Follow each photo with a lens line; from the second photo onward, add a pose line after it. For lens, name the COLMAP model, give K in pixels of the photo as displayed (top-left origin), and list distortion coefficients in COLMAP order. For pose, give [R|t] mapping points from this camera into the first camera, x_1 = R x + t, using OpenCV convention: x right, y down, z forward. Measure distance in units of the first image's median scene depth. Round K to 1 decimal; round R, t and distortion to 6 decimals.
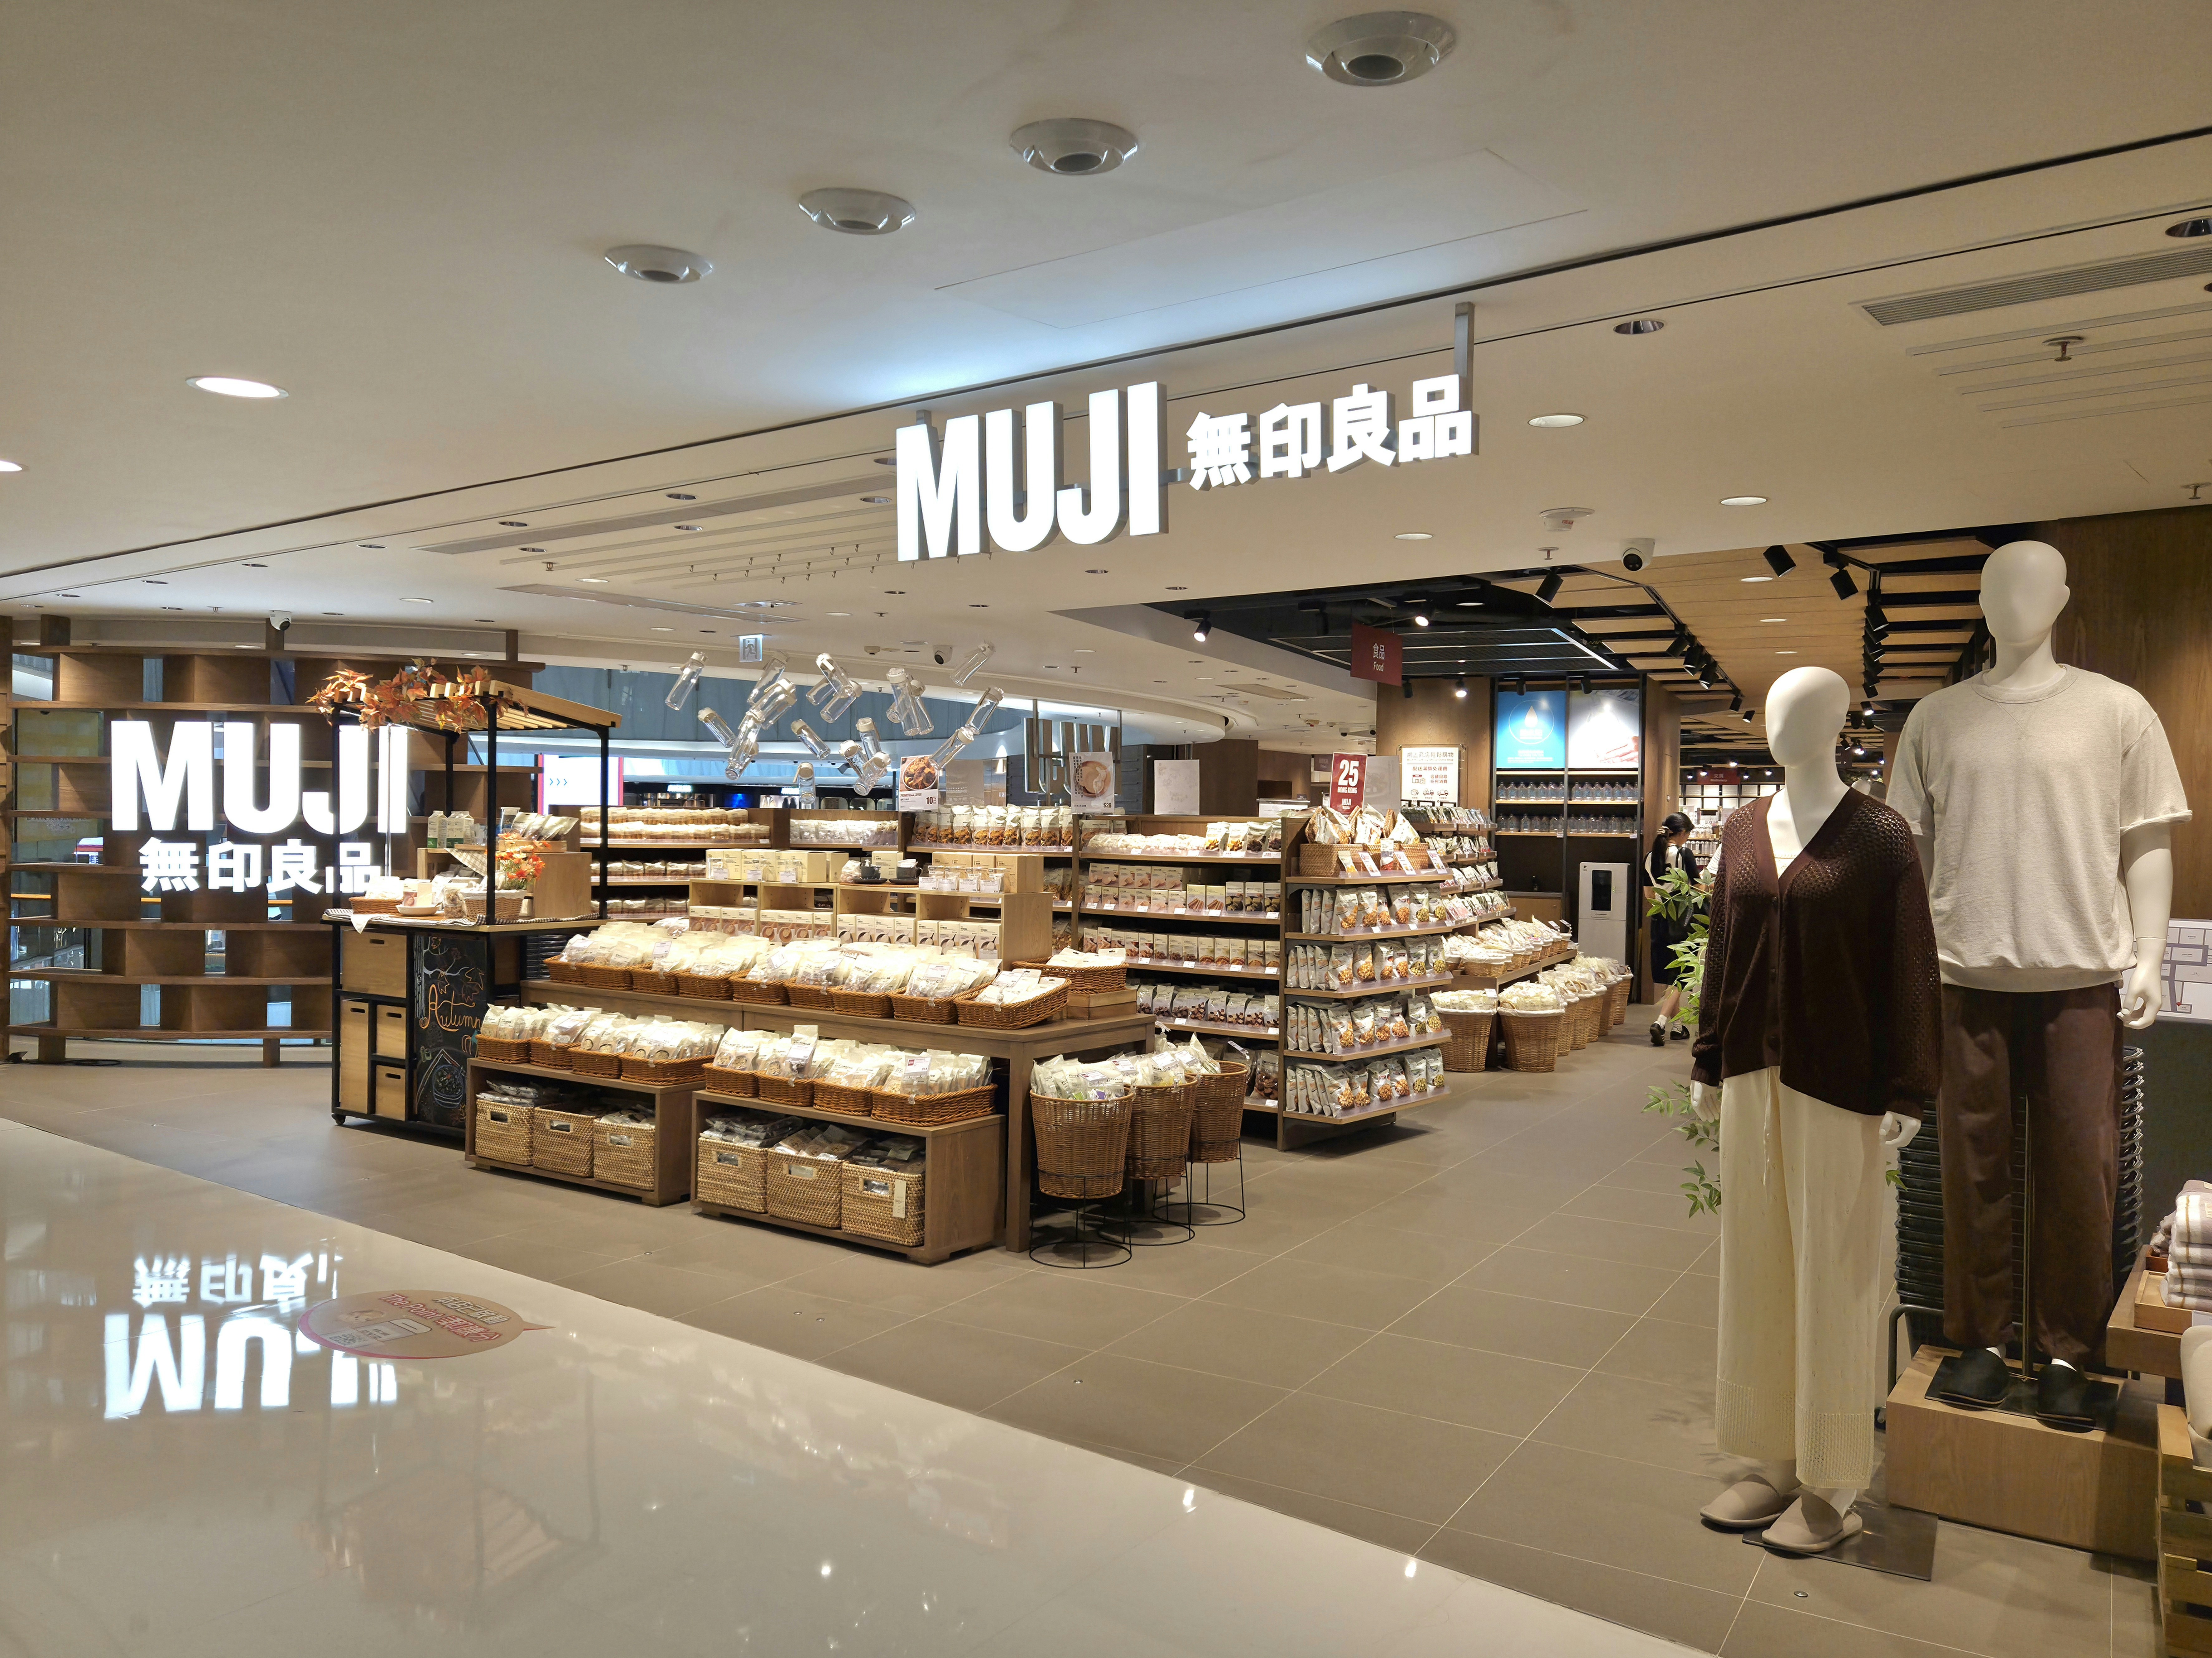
lens RADIAL K [[1801.2, 0, 1108.0], [0, 1801.2, 829.5], [0, 0, 1]] dist [-0.003322, -0.002577]
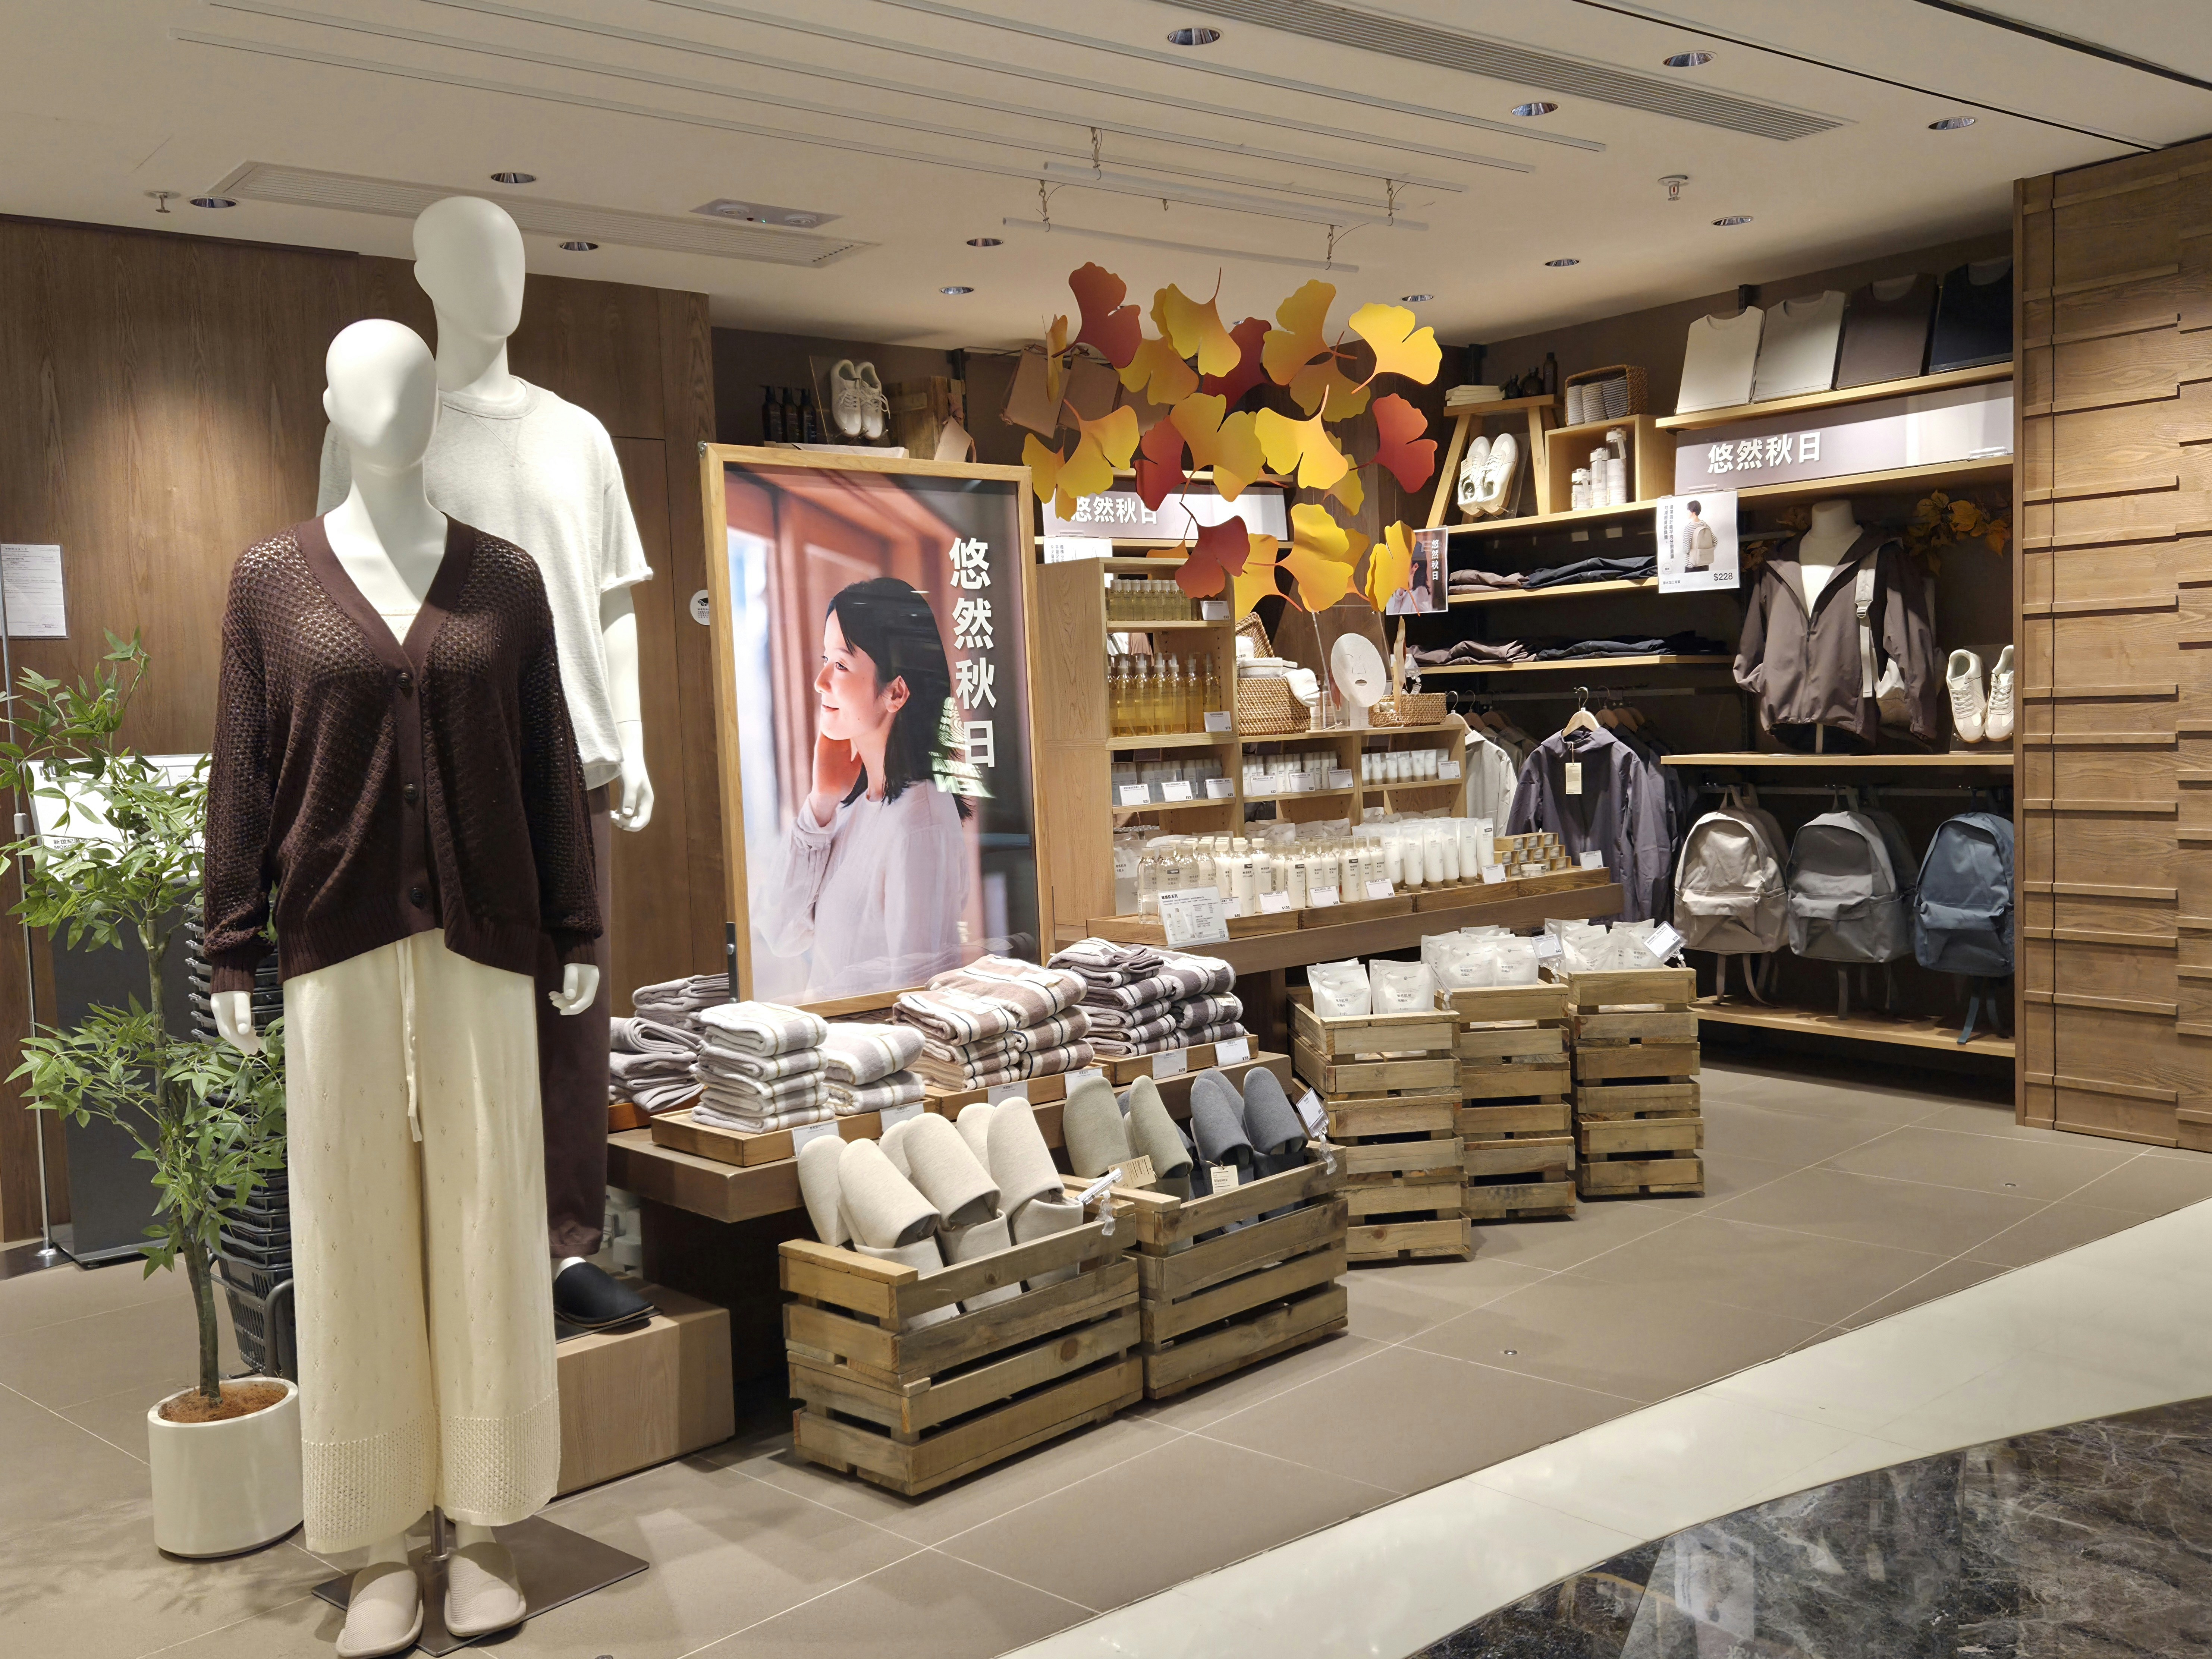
lens RADIAL K [[2054.7, 0, 1107.2], [0, 2054.7, 828.5], [0, 0, 1]] dist [0.009150, 0.000000]
pose [[0.165974, -0.080977, 0.982800, -0.328537], [0.046075, 0.996171, 0.074298, 0.049586], [-0.985053, 0.032951, 0.169070, 0.629614]]
